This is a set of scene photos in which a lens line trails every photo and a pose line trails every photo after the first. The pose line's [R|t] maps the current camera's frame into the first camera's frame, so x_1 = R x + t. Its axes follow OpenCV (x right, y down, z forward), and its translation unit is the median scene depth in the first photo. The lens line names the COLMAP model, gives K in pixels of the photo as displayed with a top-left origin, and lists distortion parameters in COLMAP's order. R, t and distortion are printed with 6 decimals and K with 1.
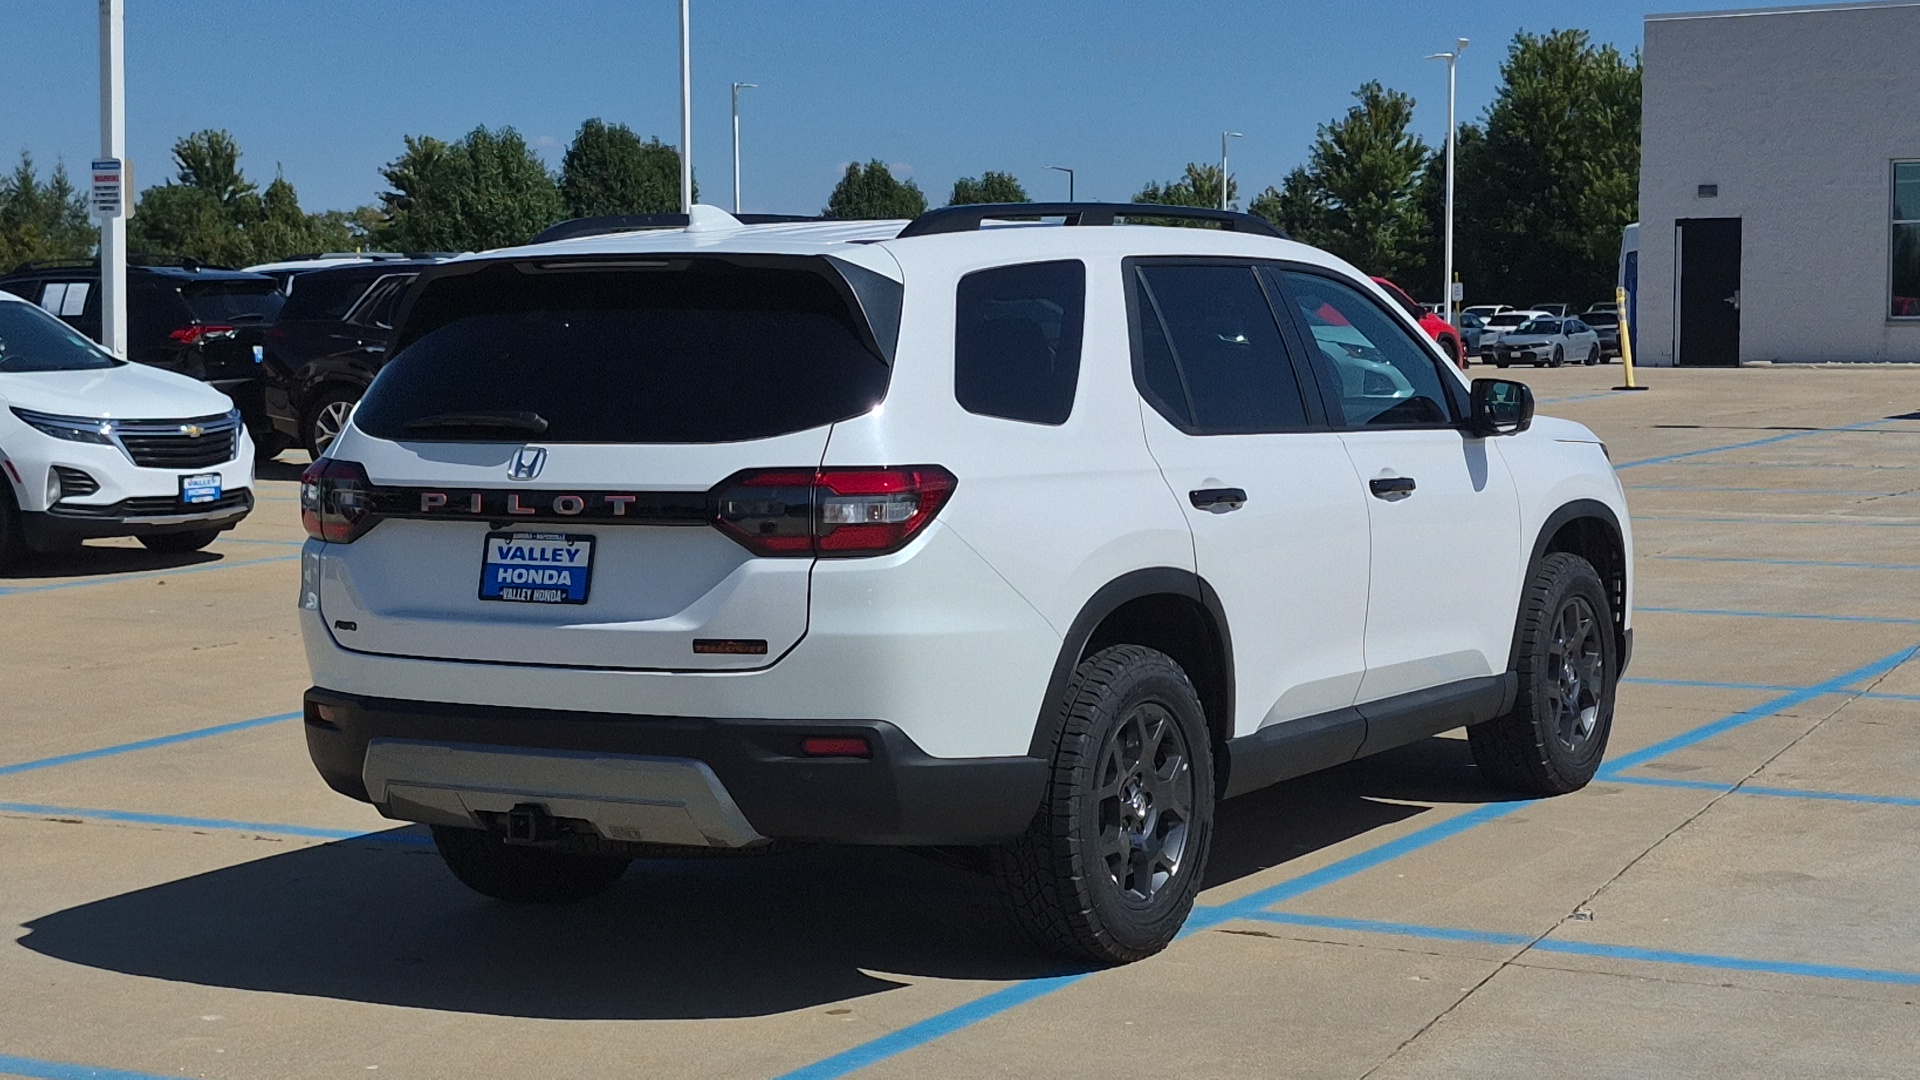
lens RADIAL K [[3172.5, 0, 961.4], [0, 3172.5, 548.9], [0, 0, 1]] dist [0.173584, 0.000000]
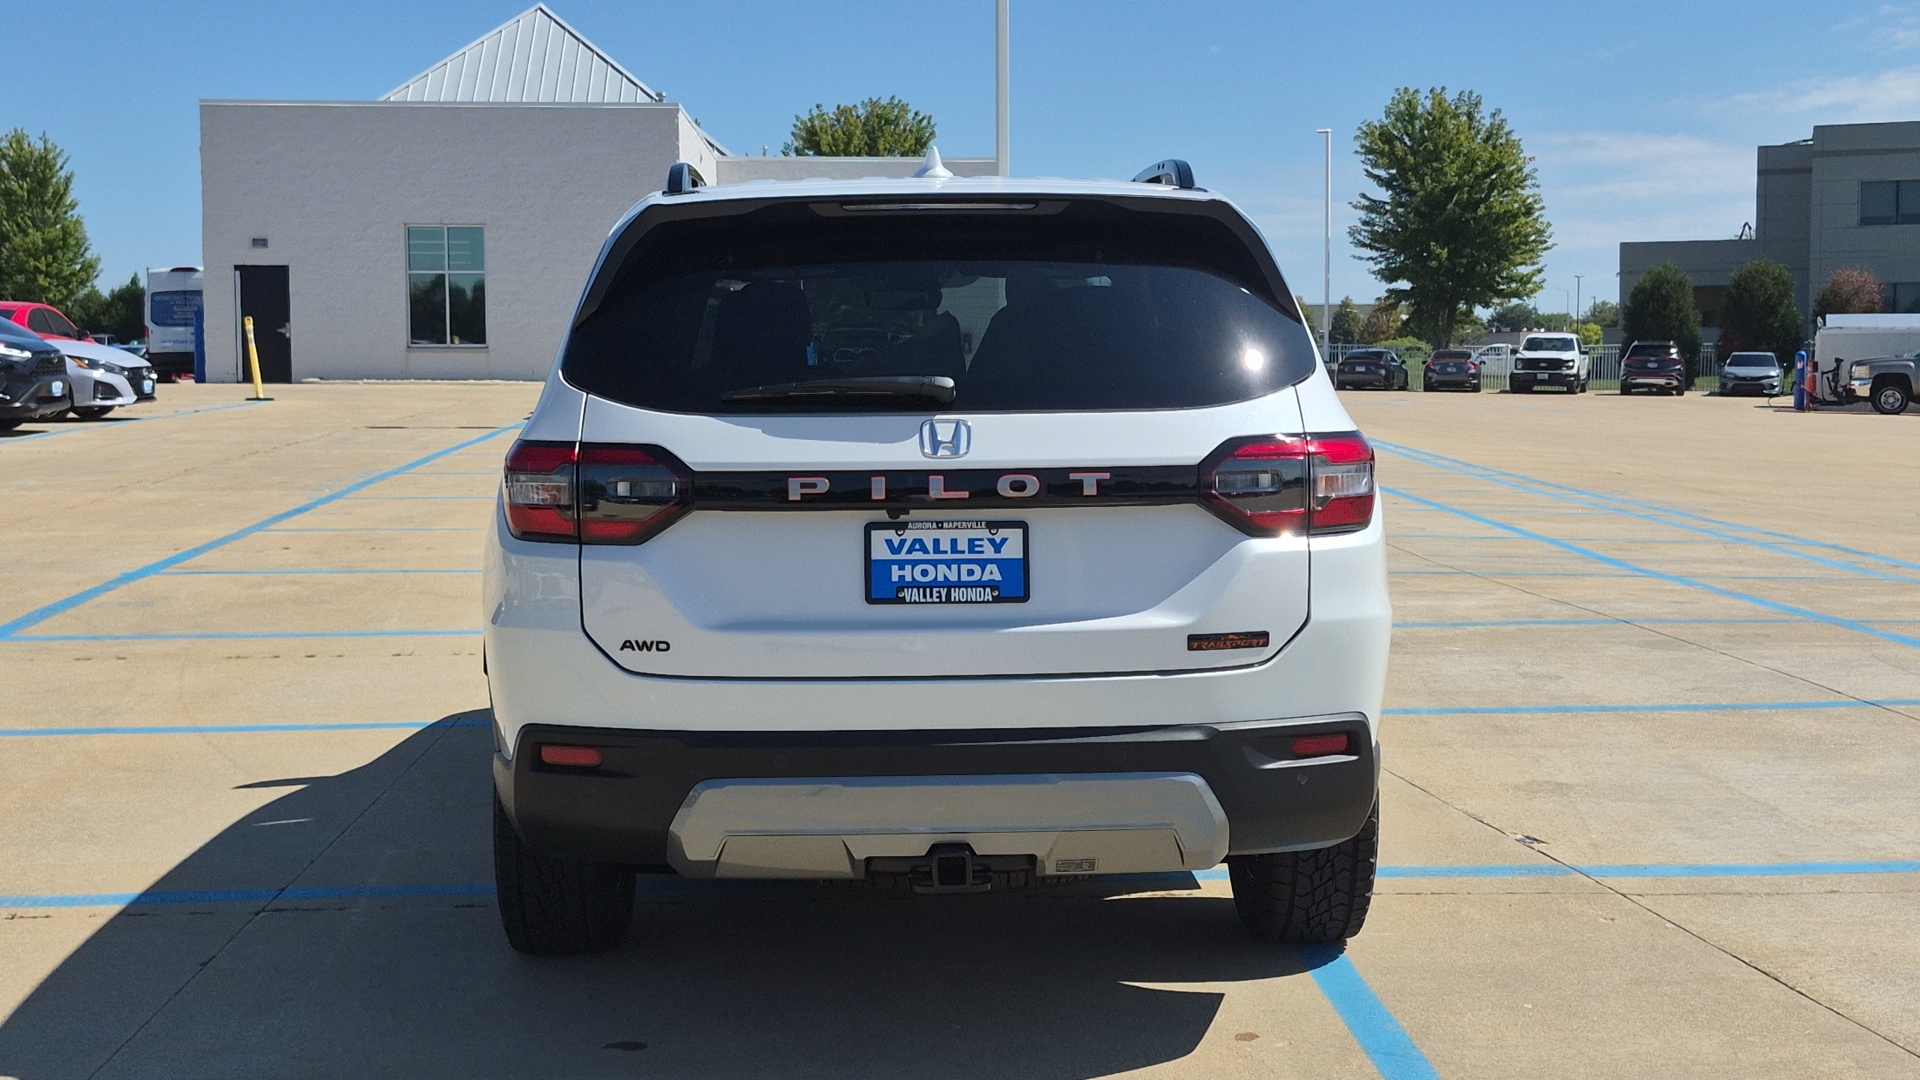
lens RADIAL K [[2421.9, 0, 967.9], [0, 2421.9, 536.6], [0, 0, 1]] dist [0.088141, 0.000000]
pose [[0.840580, -0.039822, 0.540222, -0.475881], [0.037586, 0.999178, 0.015169, -0.010412], [-0.540382, 0.007554, 0.841386, 0.459211]]
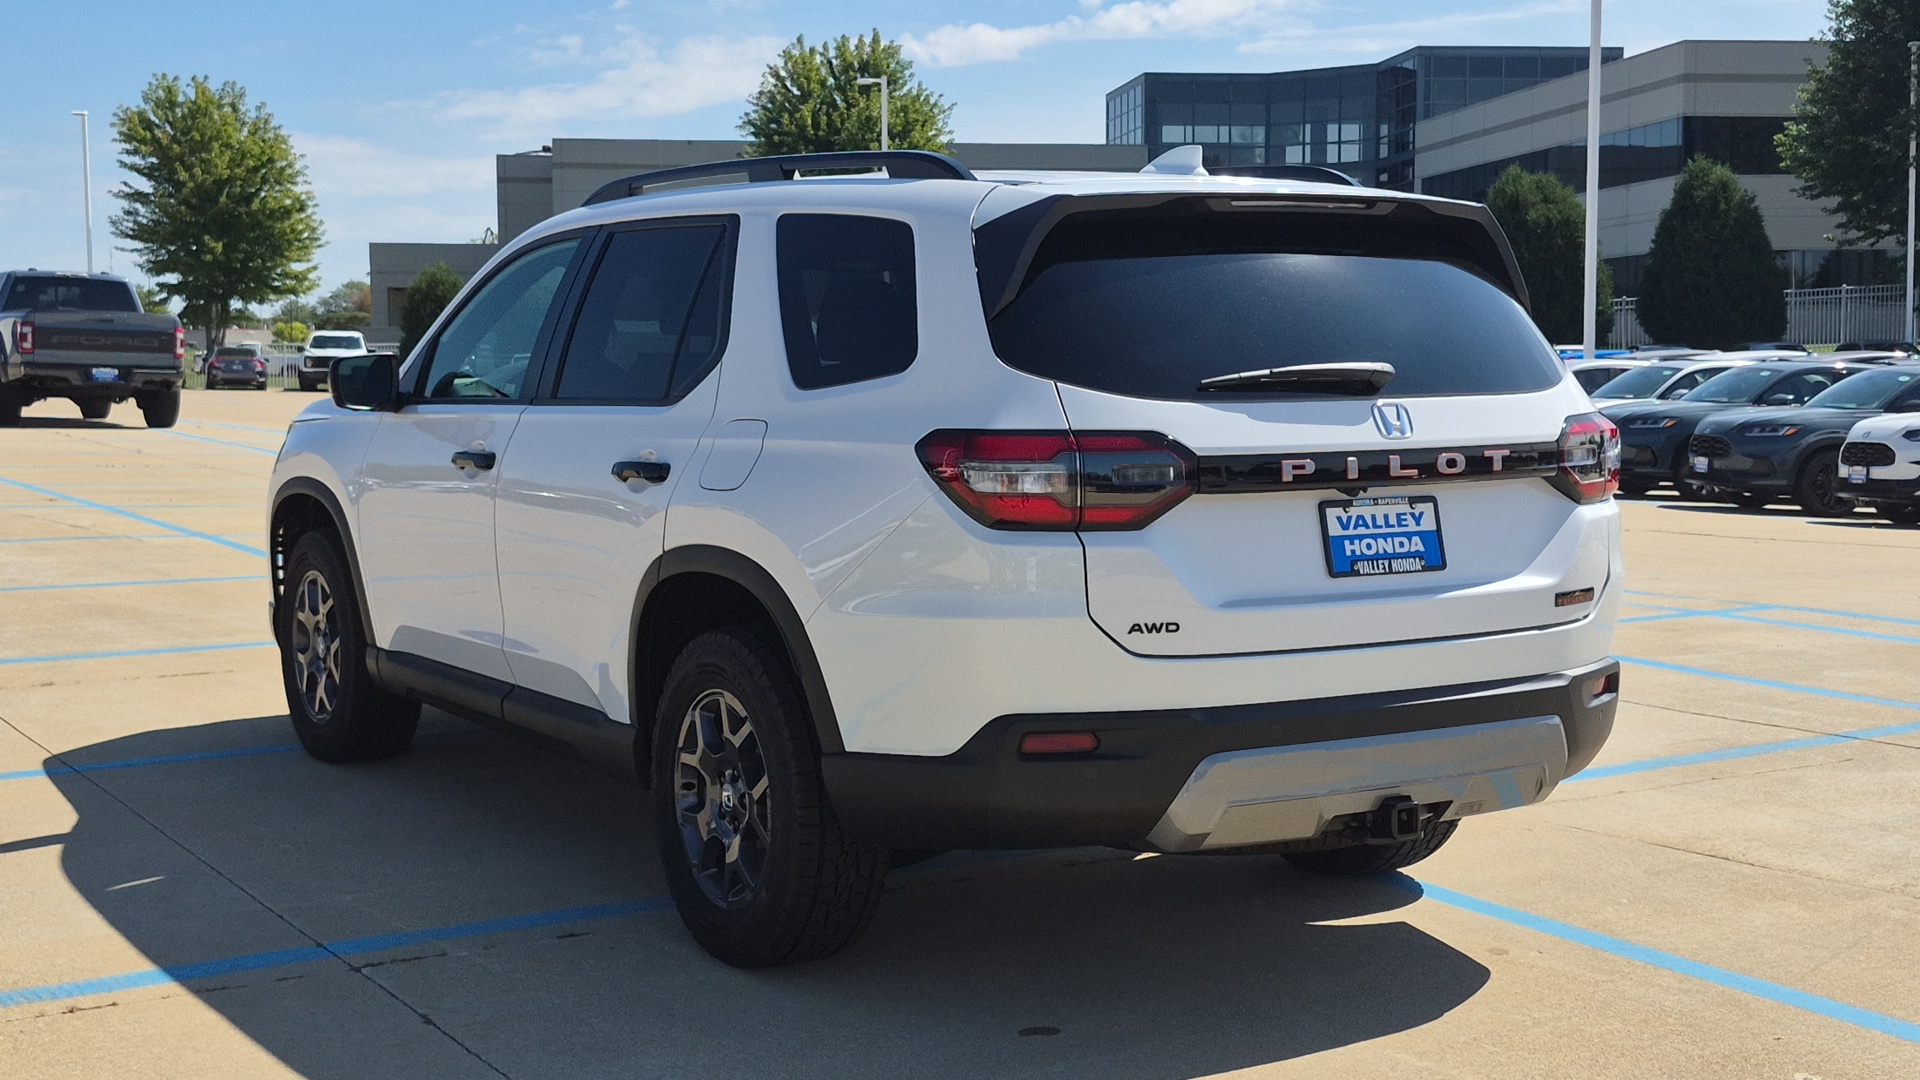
lens RADIAL K [[2421.9, 0, 948.7], [0, 2421.9, 537.9], [0, 0, 1]] dist [0.088141, 0.000000]
pose [[0.461908, -0.065038, 0.884540, -0.804815], [0.060030, 0.997313, 0.041982, -0.030087], [-0.884894, 0.033708, 0.464571, 0.790231]]
